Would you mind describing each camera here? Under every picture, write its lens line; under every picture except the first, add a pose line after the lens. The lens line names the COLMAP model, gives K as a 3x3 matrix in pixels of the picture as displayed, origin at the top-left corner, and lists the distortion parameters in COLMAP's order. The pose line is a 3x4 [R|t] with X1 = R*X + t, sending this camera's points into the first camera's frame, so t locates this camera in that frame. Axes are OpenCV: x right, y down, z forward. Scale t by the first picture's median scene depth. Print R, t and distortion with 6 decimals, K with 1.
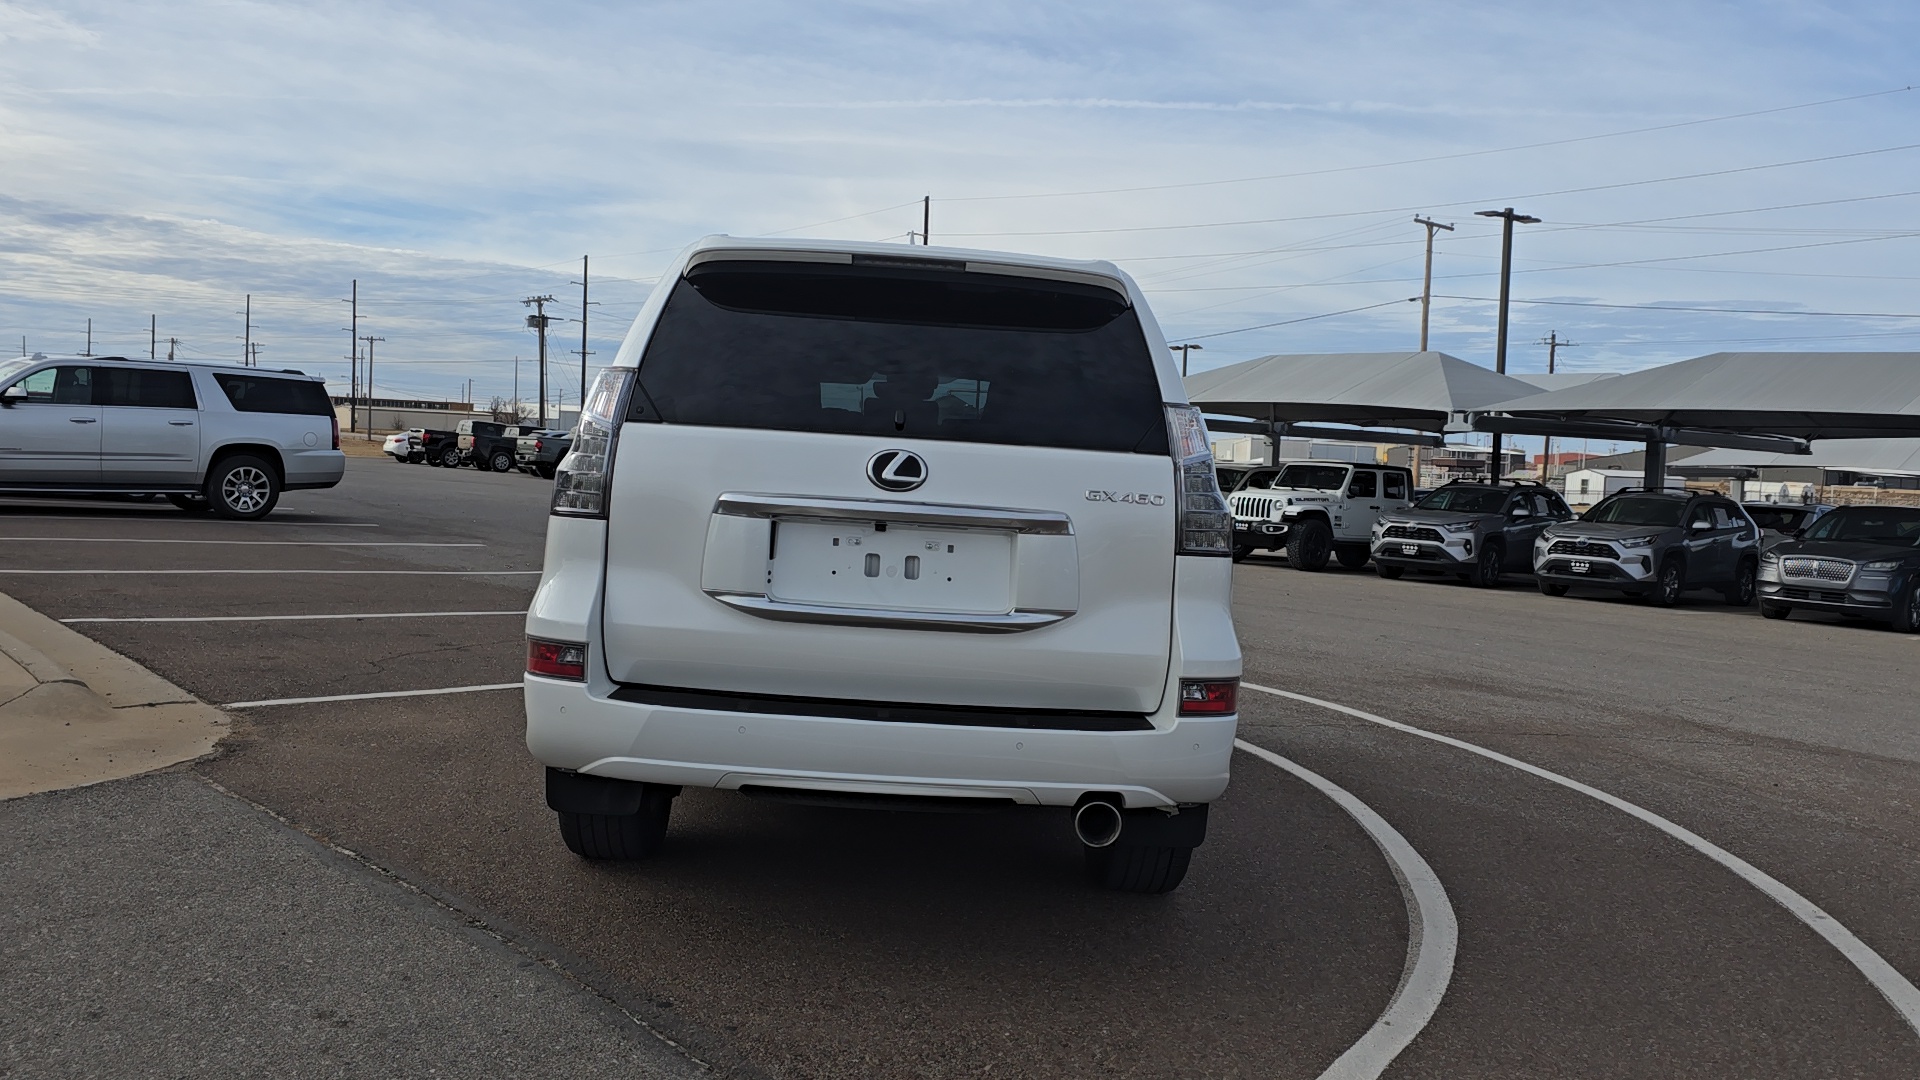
lens RADIAL K [[1597.1, 0, 967.3], [0, 1597.1, 536.8], [0, 0, 1]] dist [0.001639, -0.001619]
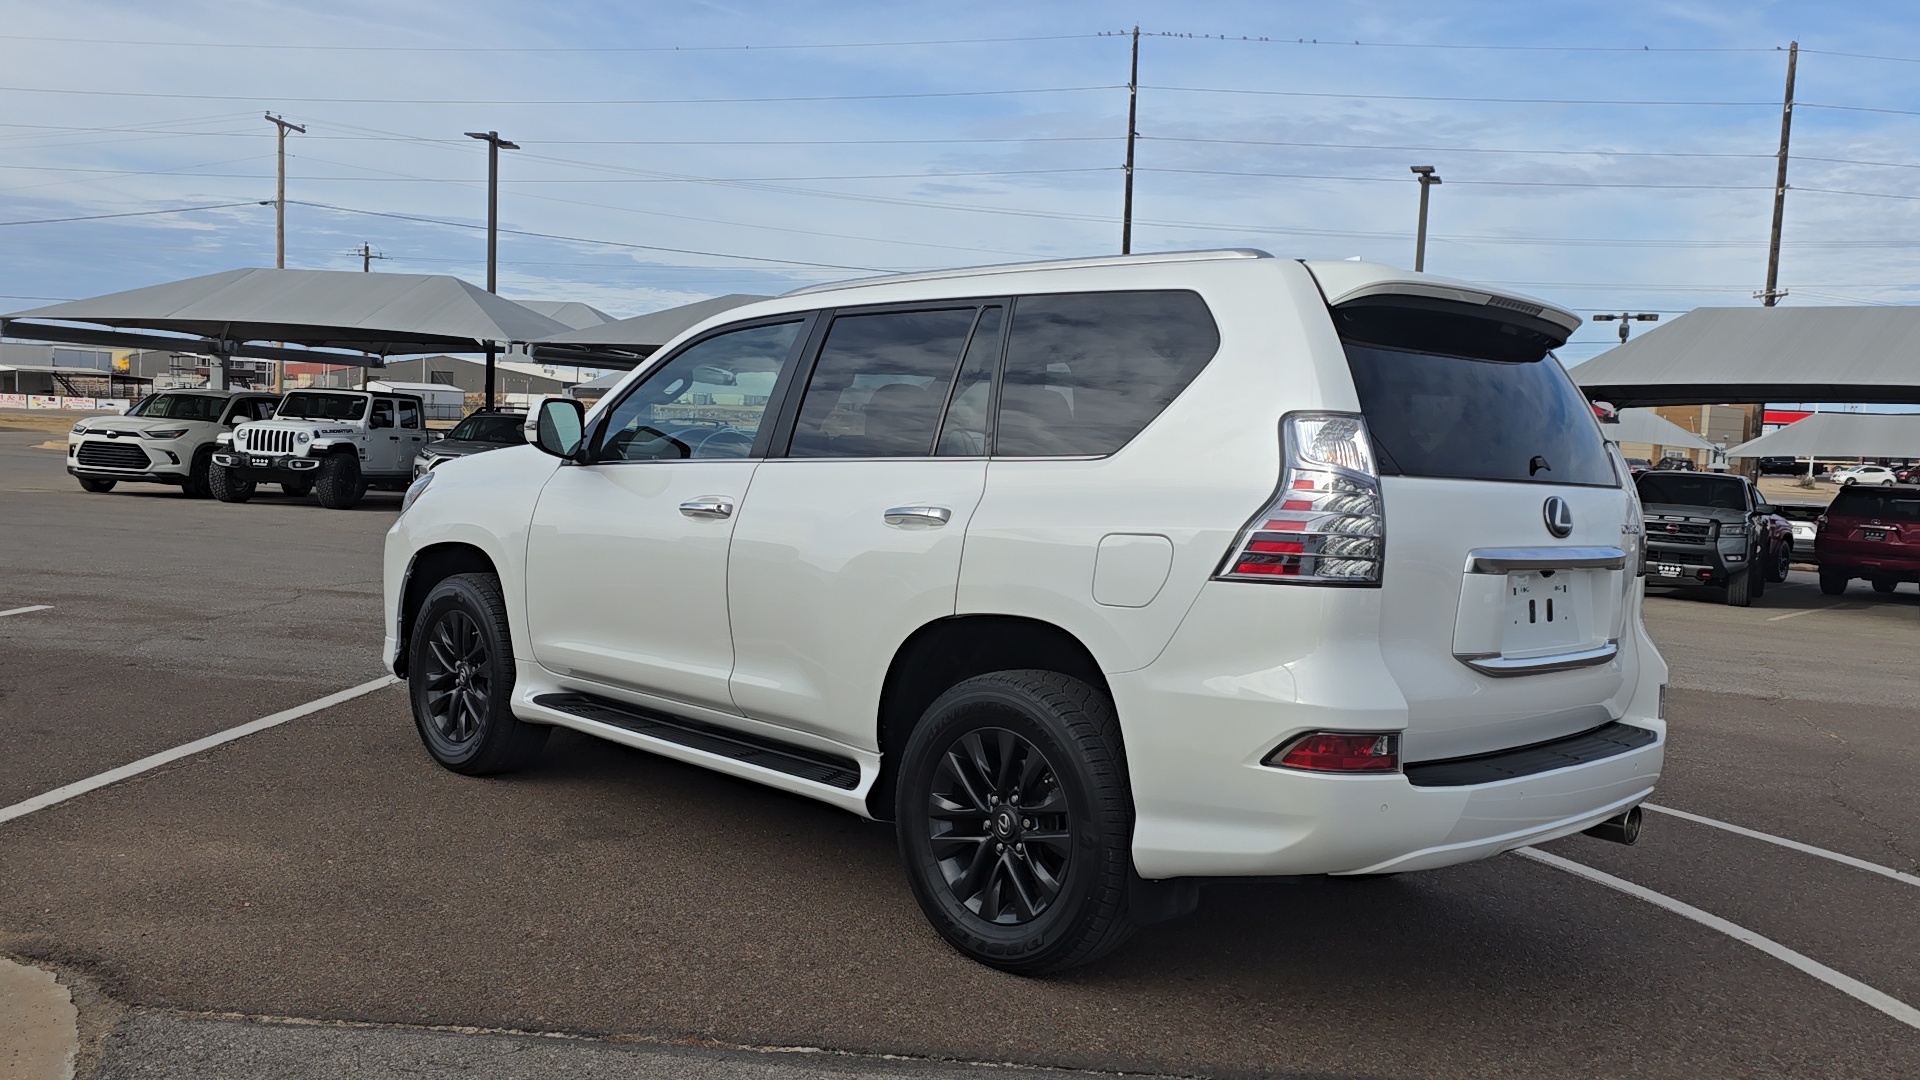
lens RADIAL K [[1597.1, 0, 962.9], [0, 1597.1, 532.1], [0, 0, 1]] dist [0.001639, -0.001619]
pose [[0.732660, -0.056246, 0.678266, -0.205905], [0.019569, 0.997908, 0.061614, -0.020735], [-0.680313, -0.031869, 0.732229, 0.107541]]
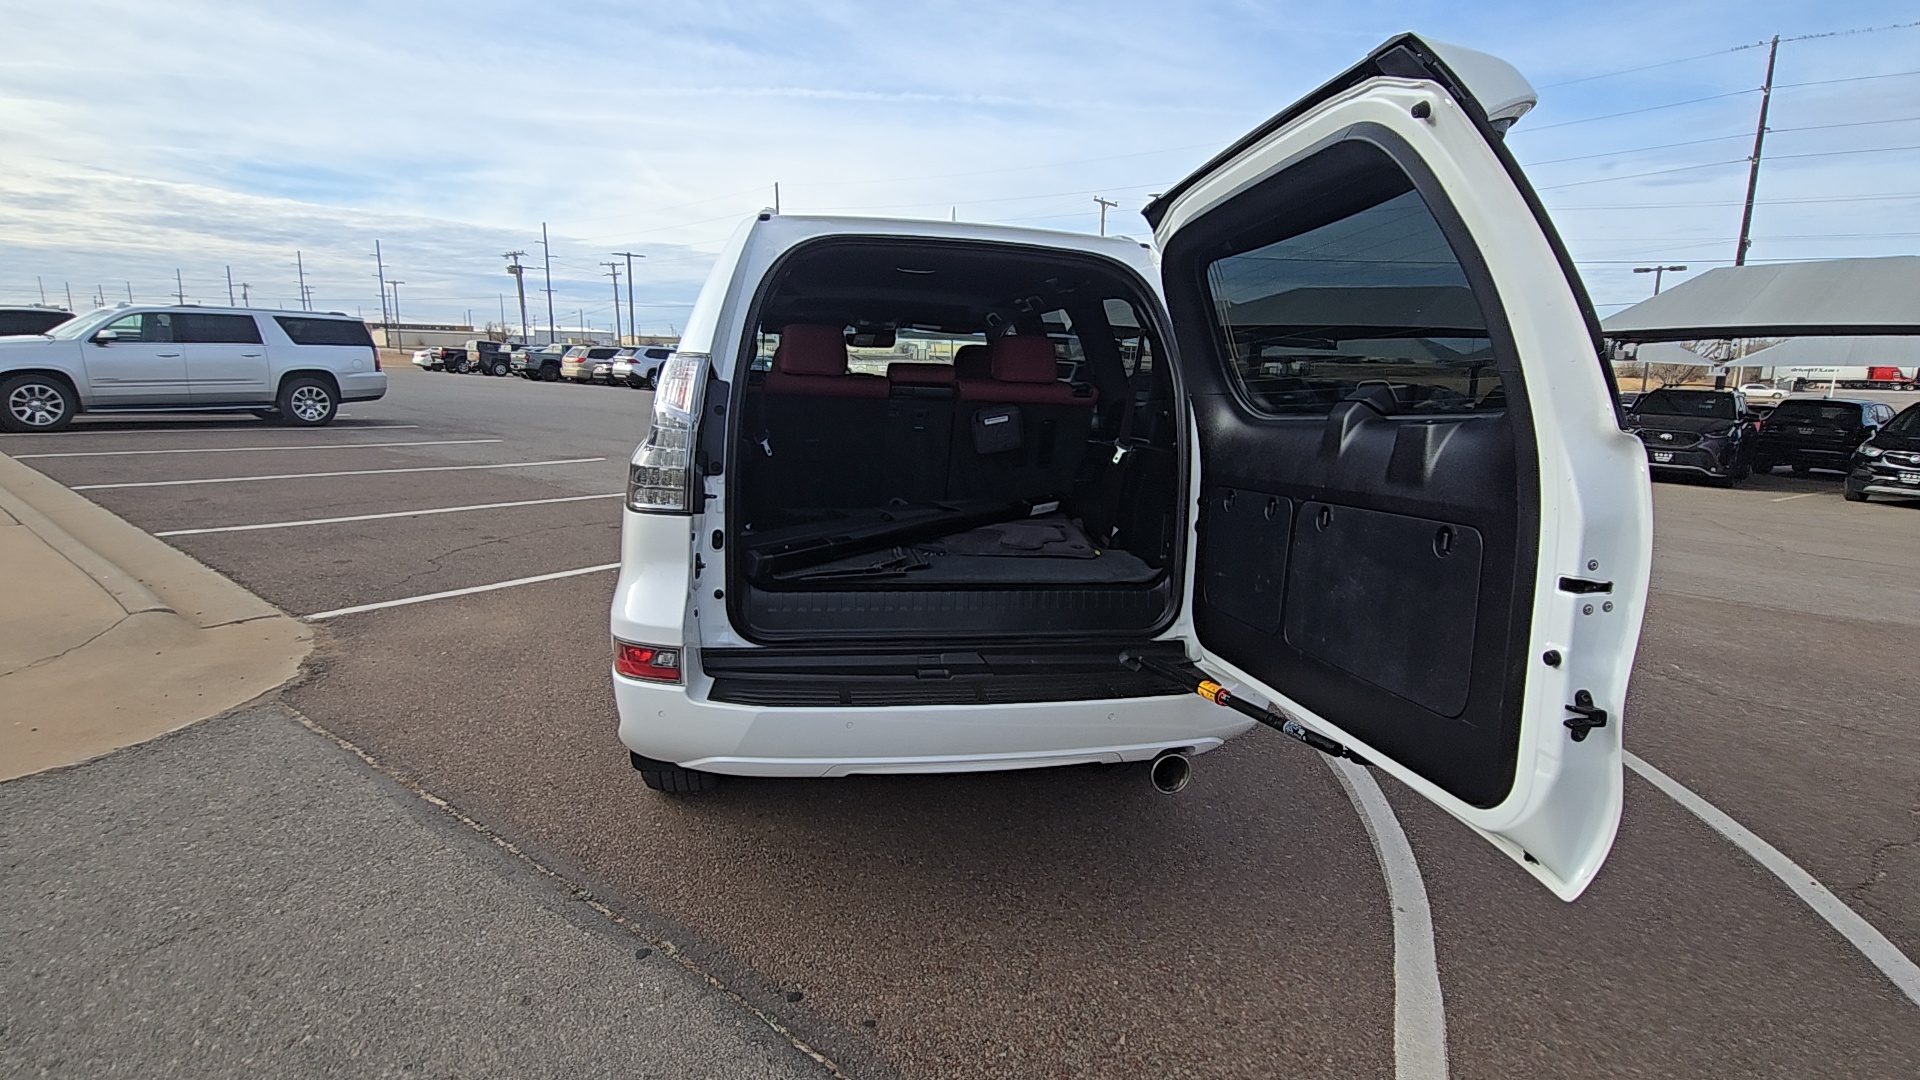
lens RADIAL K [[972.1, 0, 964.4], [0, 972.1, 555.2], [0, 0, 1]] dist [0.000644, 0.002419]
pose [[0.987324, -0.051352, 0.150178, -0.031543], [0.027560, 0.987308, 0.156406, -0.016022], [-0.156304, -0.150285, 0.976209, 0.081261]]
